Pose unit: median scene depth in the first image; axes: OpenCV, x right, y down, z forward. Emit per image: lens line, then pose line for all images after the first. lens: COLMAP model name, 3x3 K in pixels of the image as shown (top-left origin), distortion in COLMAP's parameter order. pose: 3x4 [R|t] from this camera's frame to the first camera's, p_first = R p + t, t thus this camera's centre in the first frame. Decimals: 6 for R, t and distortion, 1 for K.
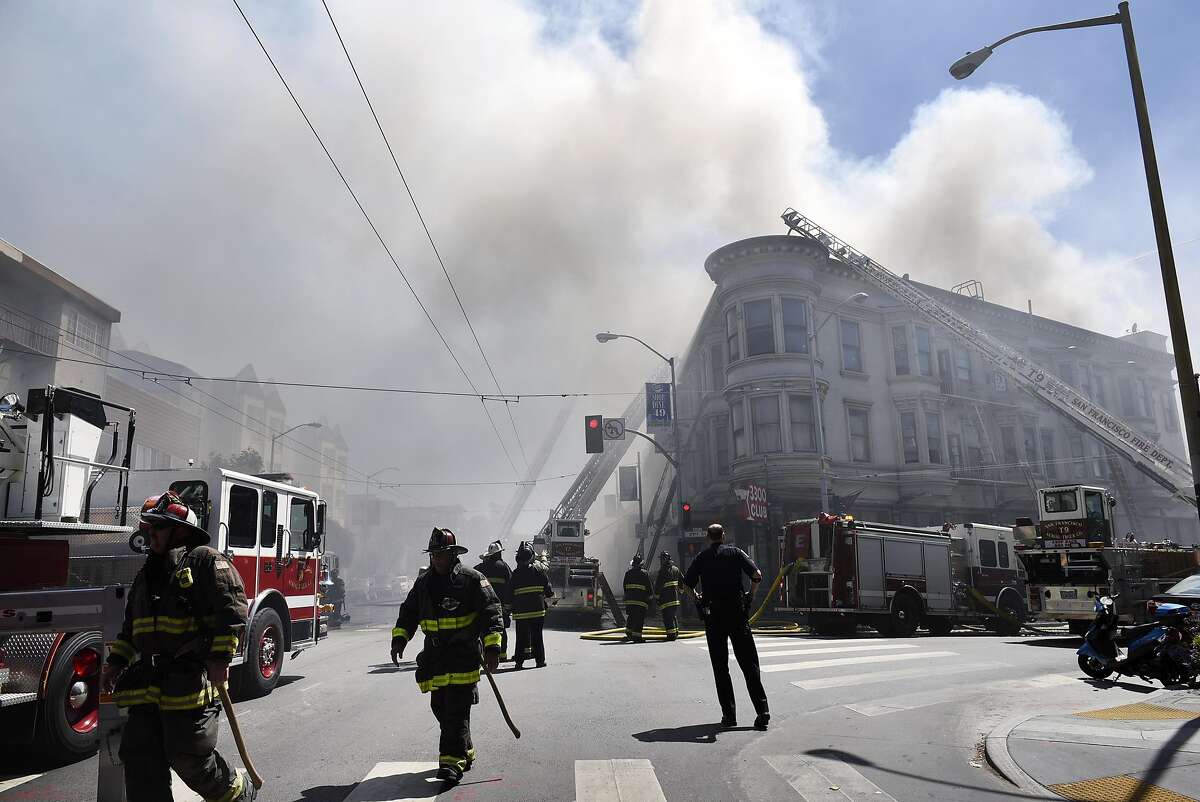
lens RADIAL K [[818.3, 0, 629.4], [0, 818.3, 399.4], [0, 0, 1]] dist [-0.011111, -0.000826]
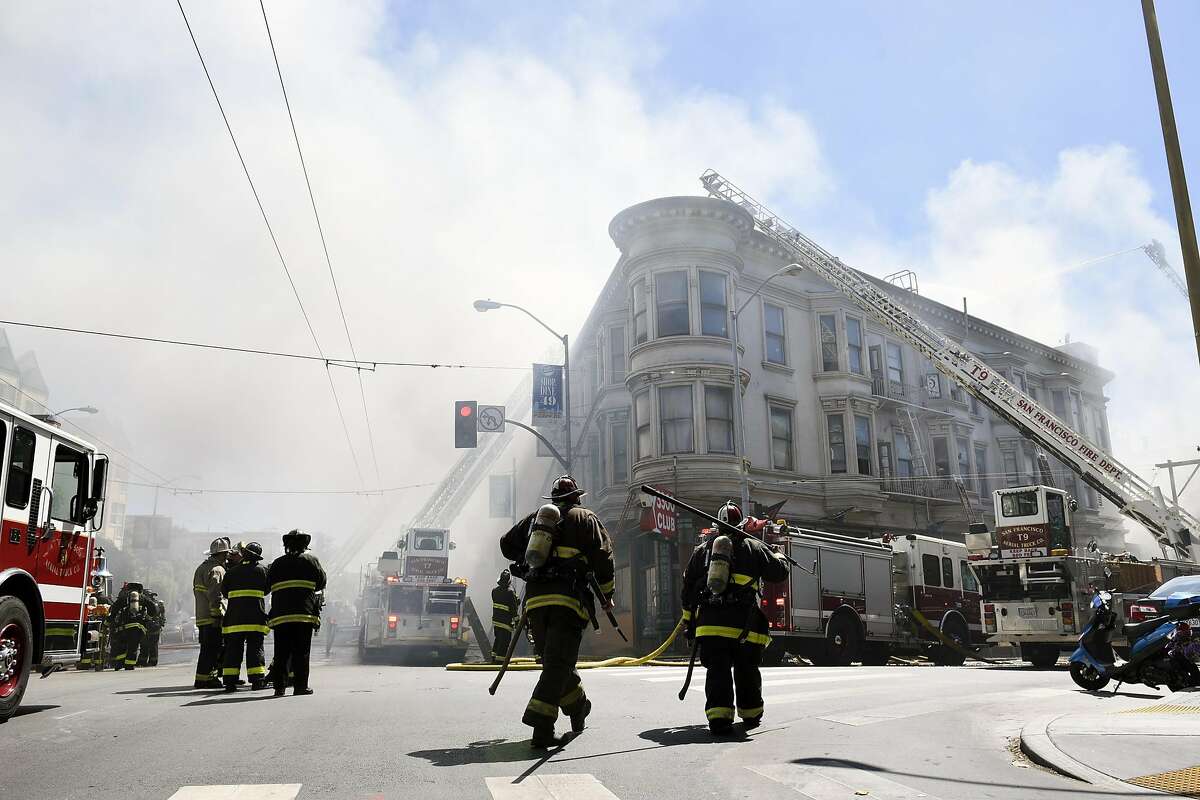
lens RADIAL K [[929.0, 0, 640.7], [0, 929.0, 402.9], [0, 0, 1]] dist [-0.011259, -0.008053]
pose [[0.983954, 0.042246, 0.173348, -0.034543], [-0.034029, 0.998164, -0.050104, 0.063790], [-0.175146, 0.043401, 0.983585, 0.075470]]
